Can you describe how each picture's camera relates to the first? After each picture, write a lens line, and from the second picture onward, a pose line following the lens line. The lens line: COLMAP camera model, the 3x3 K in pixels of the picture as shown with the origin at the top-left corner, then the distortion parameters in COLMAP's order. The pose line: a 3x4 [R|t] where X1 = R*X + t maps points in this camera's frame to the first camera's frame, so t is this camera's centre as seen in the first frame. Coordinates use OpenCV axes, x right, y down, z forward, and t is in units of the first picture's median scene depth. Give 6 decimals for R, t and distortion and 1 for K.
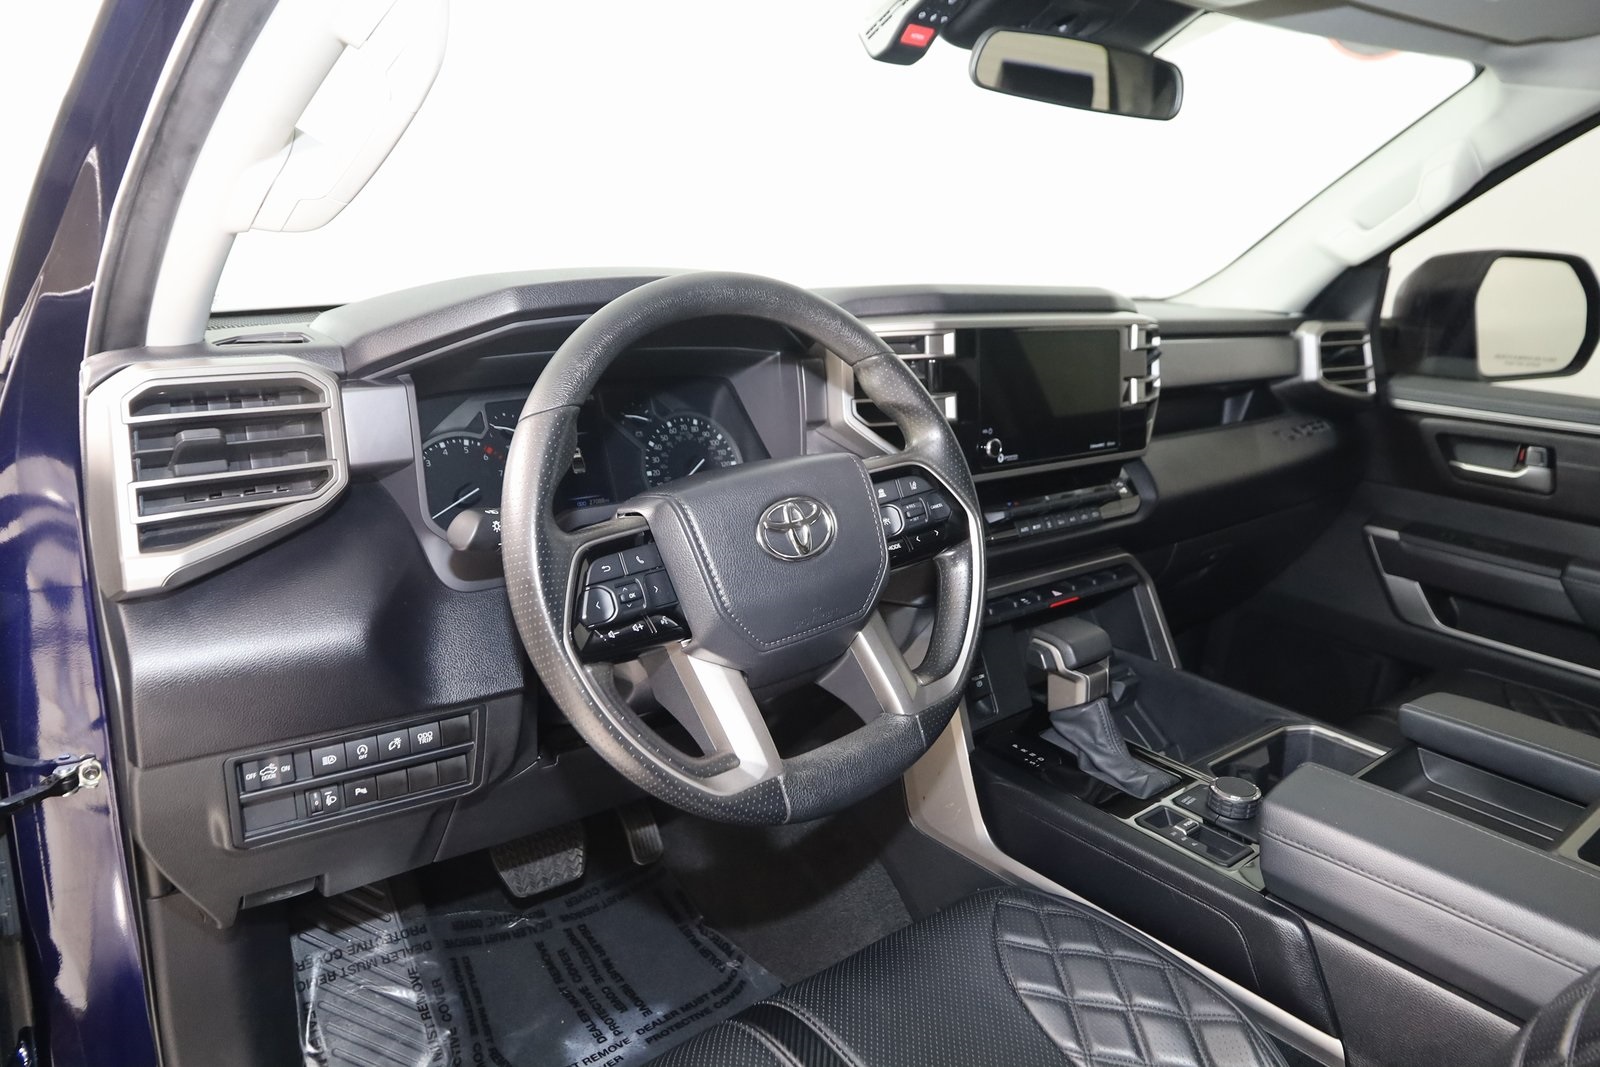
lens RADIAL K [[1087.9, 0, 799.0], [0, 1087.9, 513.7], [0, 0, 1]] dist [-0.119110, 0.083126]
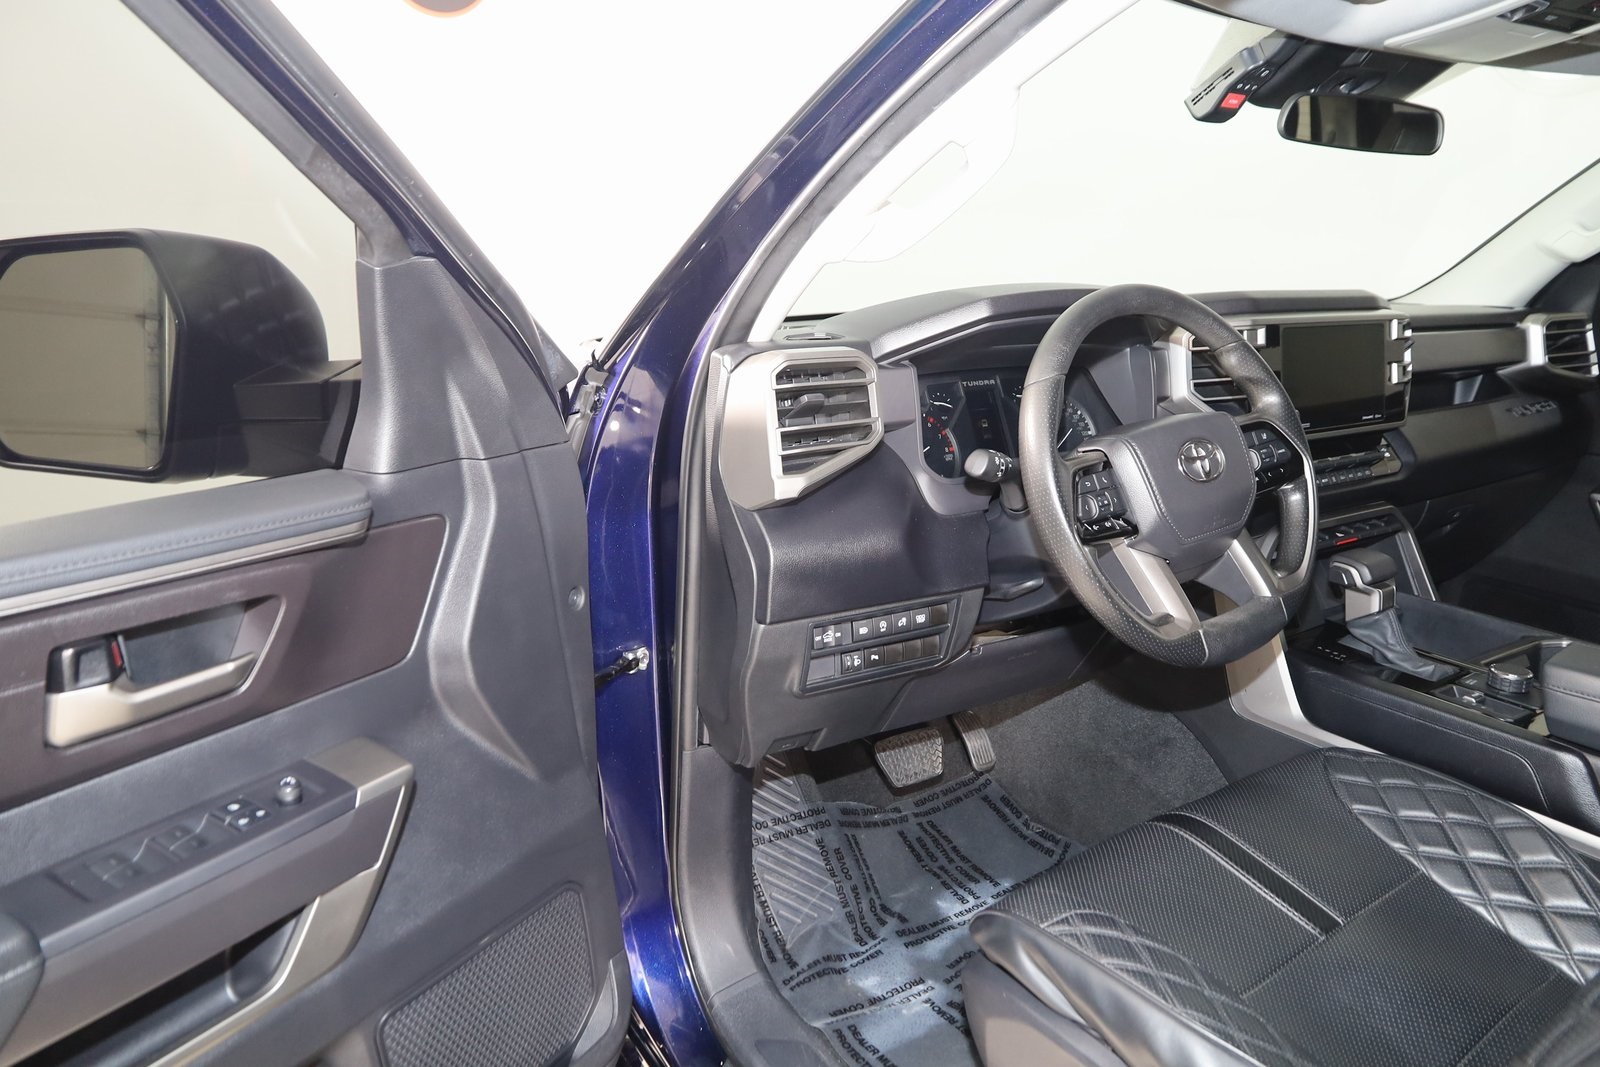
lens RADIAL K [[1087.9, 0, 799.0], [0, 1087.9, 513.7], [0, 0, 1]] dist [-0.119110, 0.083126]
pose [[0.991150, -0.013132, -0.132097, -0.252617], [0.010352, 0.999711, -0.021710, 0.080216], [0.132343, 0.020150, 0.990999, -0.343926]]
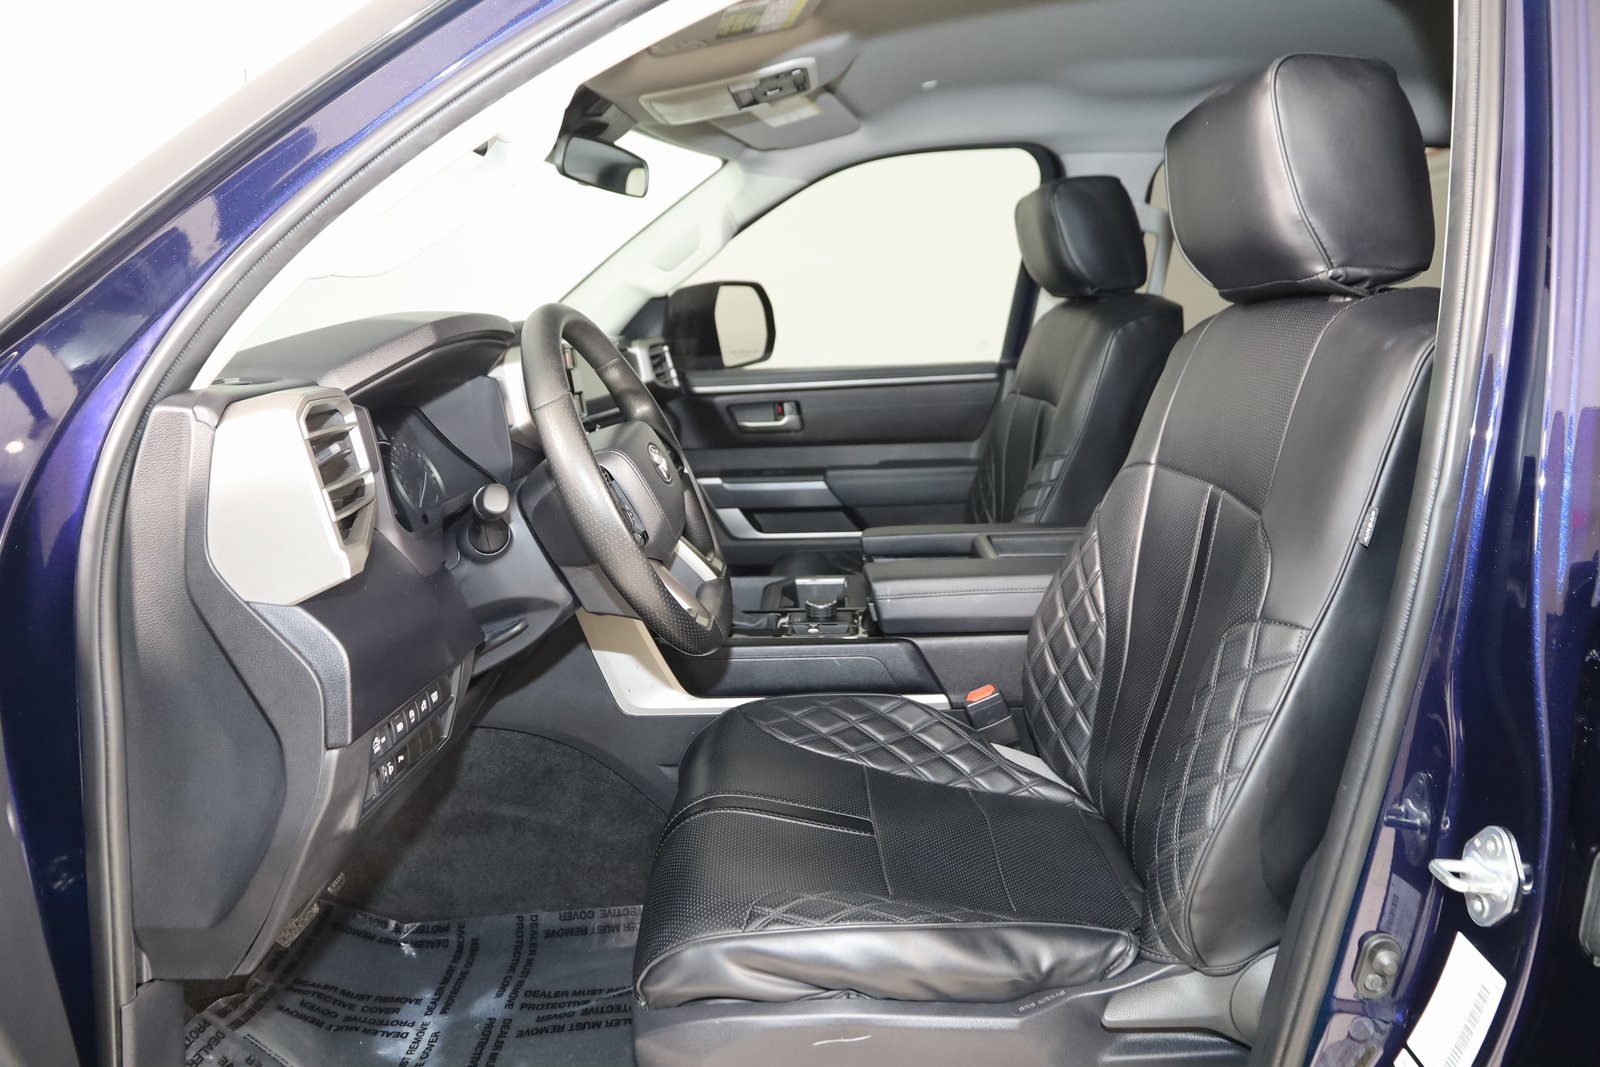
lens RADIAL K [[1087.9, 0, 799.0], [0, 1087.9, 513.7], [0, 0, 1]] dist [-0.119110, 0.083126]
pose [[0.651441, -0.195687, 0.733029, -0.732155], [0.244714, 0.968722, 0.041130, 0.048827], [-0.718150, 0.152589, 0.678953, -0.107809]]
